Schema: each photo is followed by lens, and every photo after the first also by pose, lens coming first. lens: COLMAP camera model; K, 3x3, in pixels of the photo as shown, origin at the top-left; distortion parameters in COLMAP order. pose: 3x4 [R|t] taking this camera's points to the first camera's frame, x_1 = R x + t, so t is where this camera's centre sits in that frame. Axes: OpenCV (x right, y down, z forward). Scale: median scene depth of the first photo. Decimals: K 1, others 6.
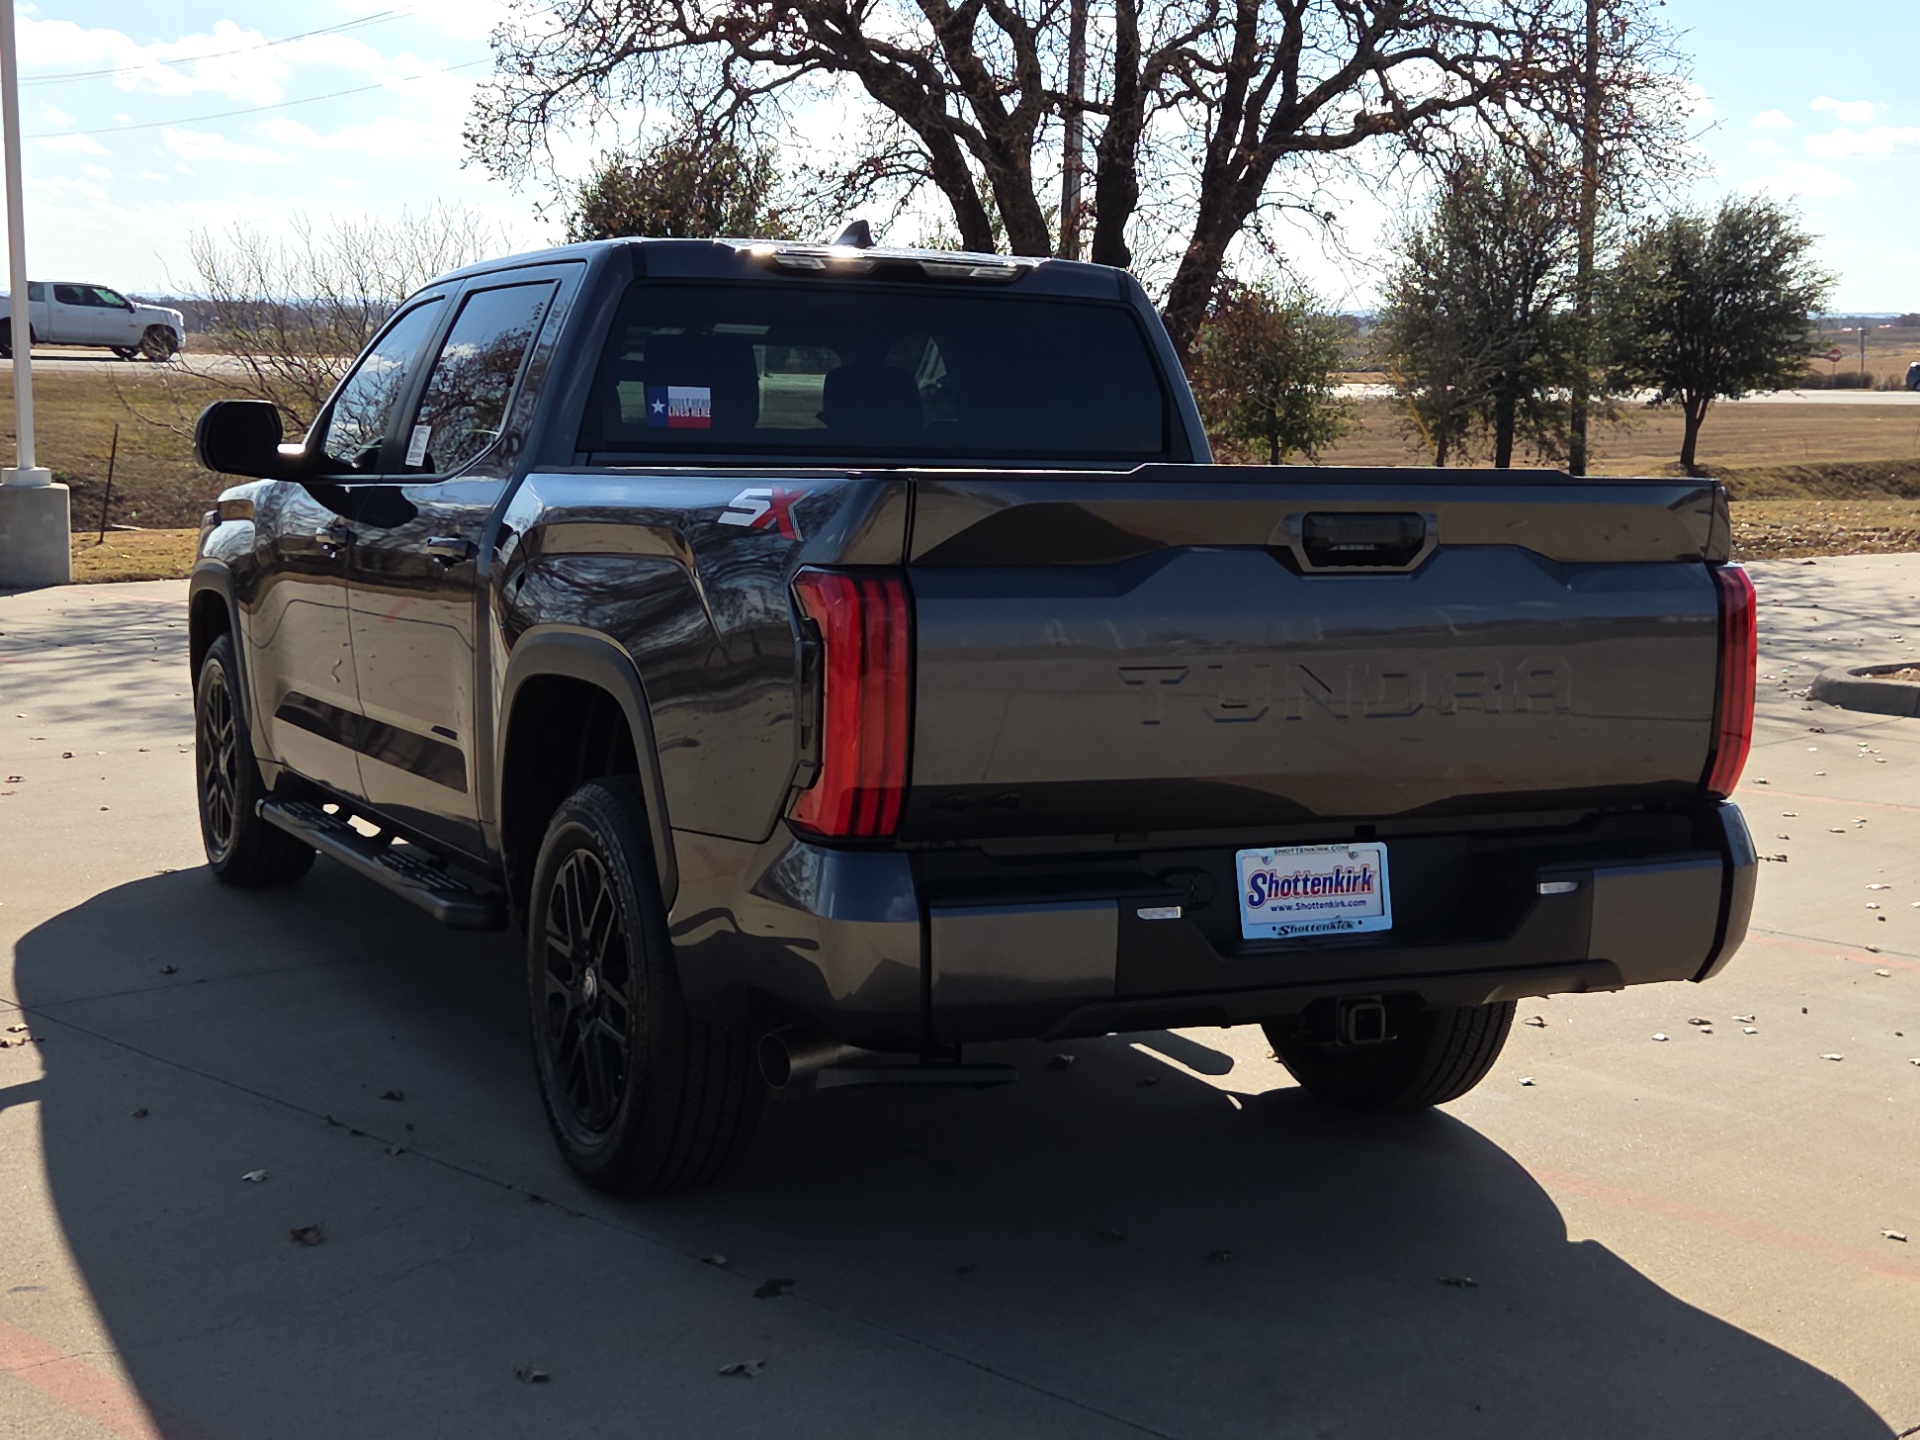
lens RADIAL K [[2734.0, 0, 959.6], [0, 2734.0, 688.7], [0, 0, 1]] dist [0.086081, -0.044695]
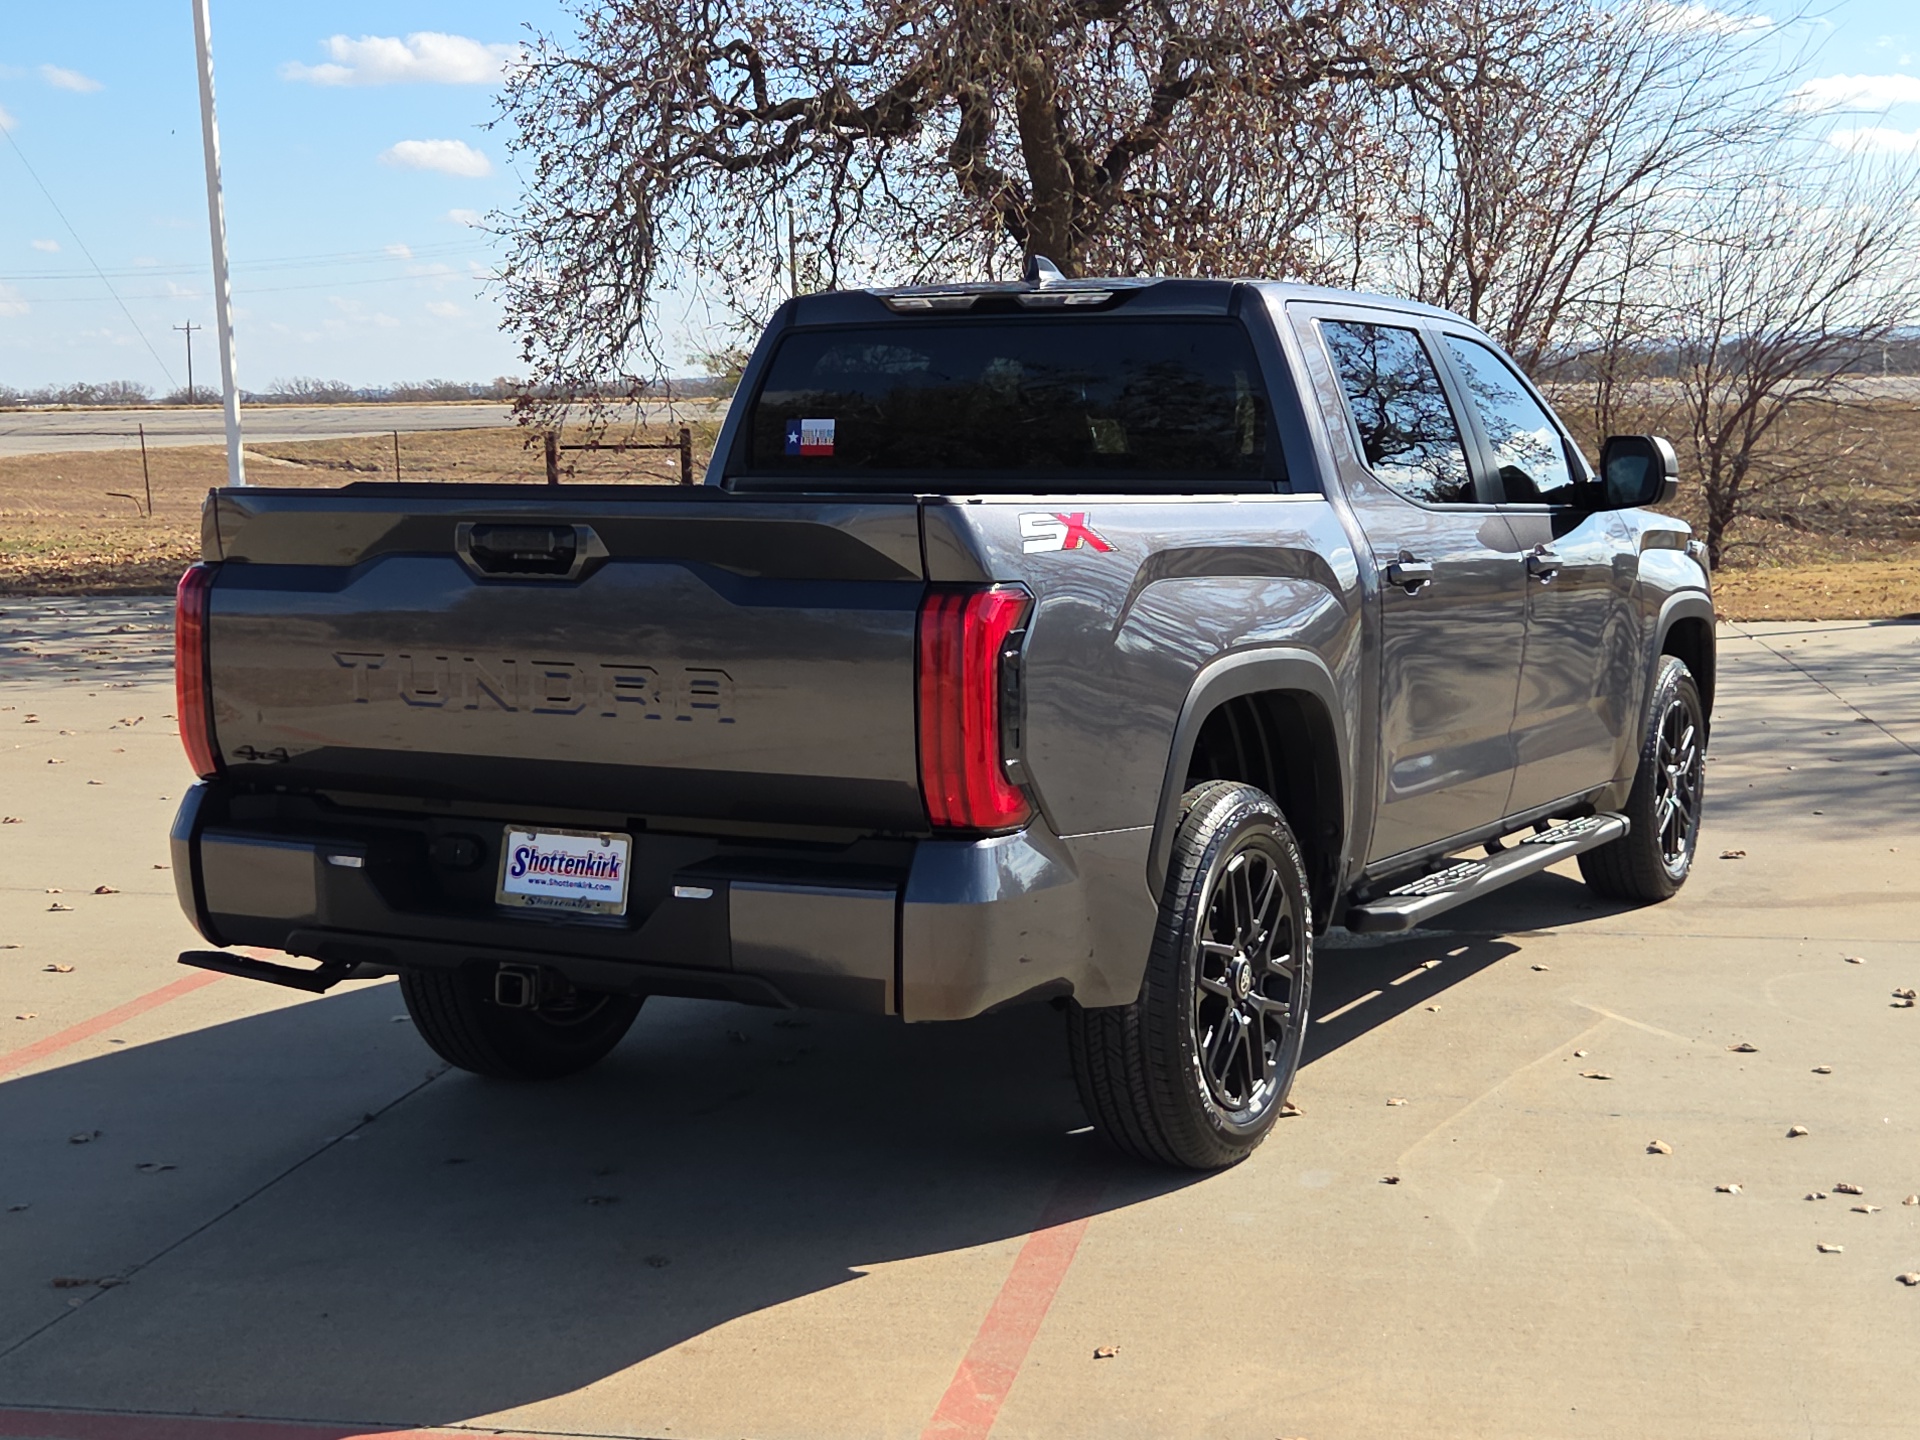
lens RADIAL K [[2725.4, 0, 960.0], [0, 2725.4, 720.0], [0, 0, 1]] dist [0.091007, -0.003696]
pose [[0.585491, 0.060926, -0.808386, 1.102838], [-0.062111, 0.997612, 0.030202, -0.028943], [0.808296, 0.032527, 0.587878, 0.484071]]
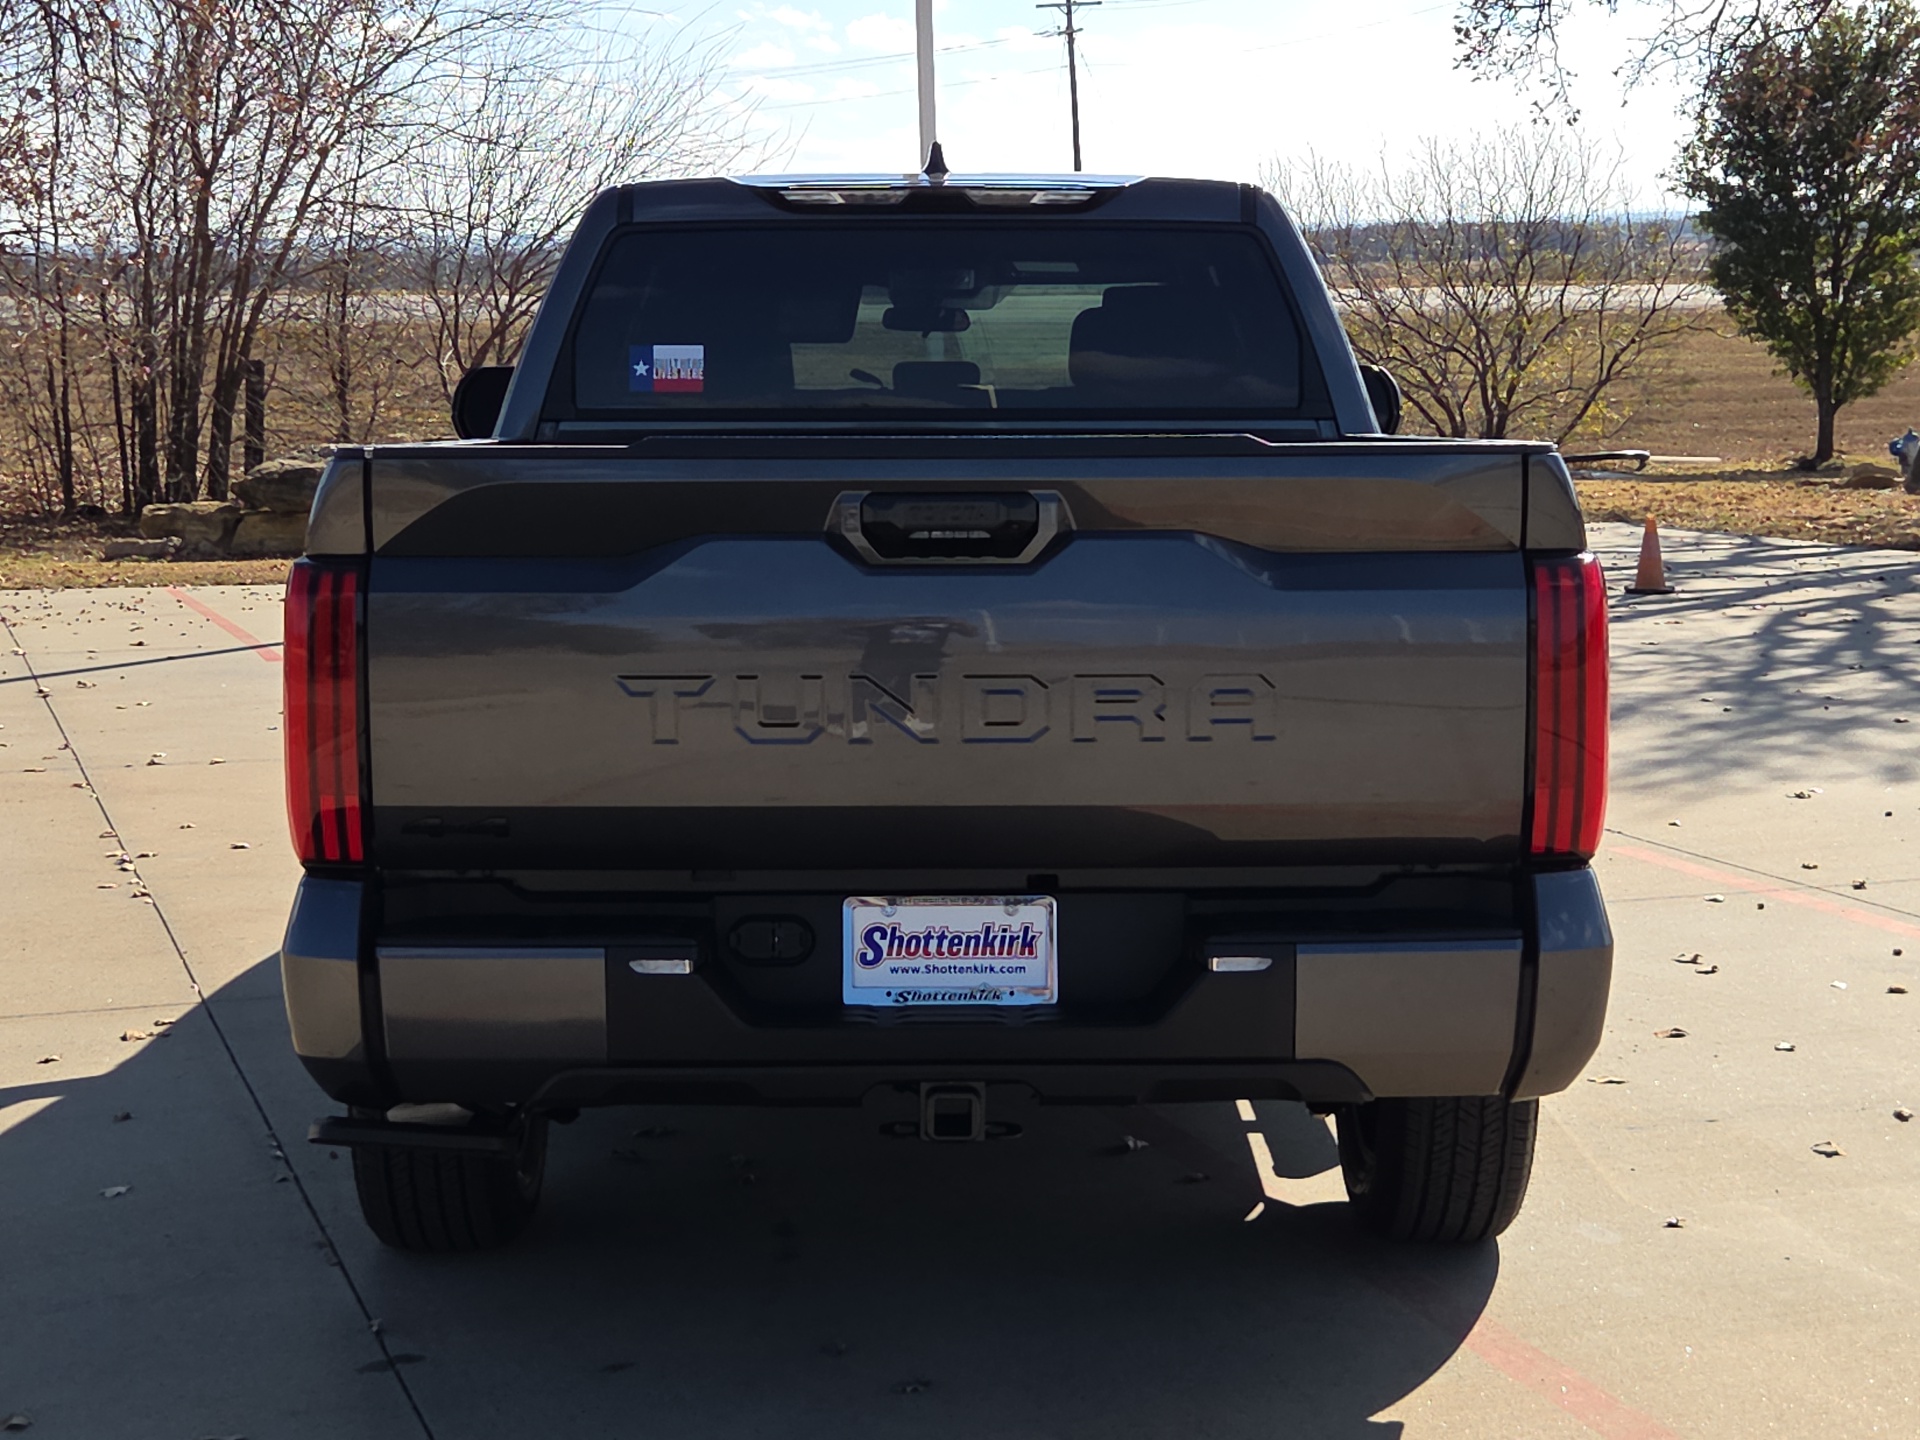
lens RADIAL K [[3148.8, 0, 970.4], [0, 3148.8, 685.2], [0, 0, 1]] dist [0.142086, -0.396968]
pose [[0.902086, 0.020723, -0.431058, 0.541048], [-0.018078, 0.999784, 0.010231, -0.015713], [0.431177, -0.001436, 0.902266, 0.150375]]
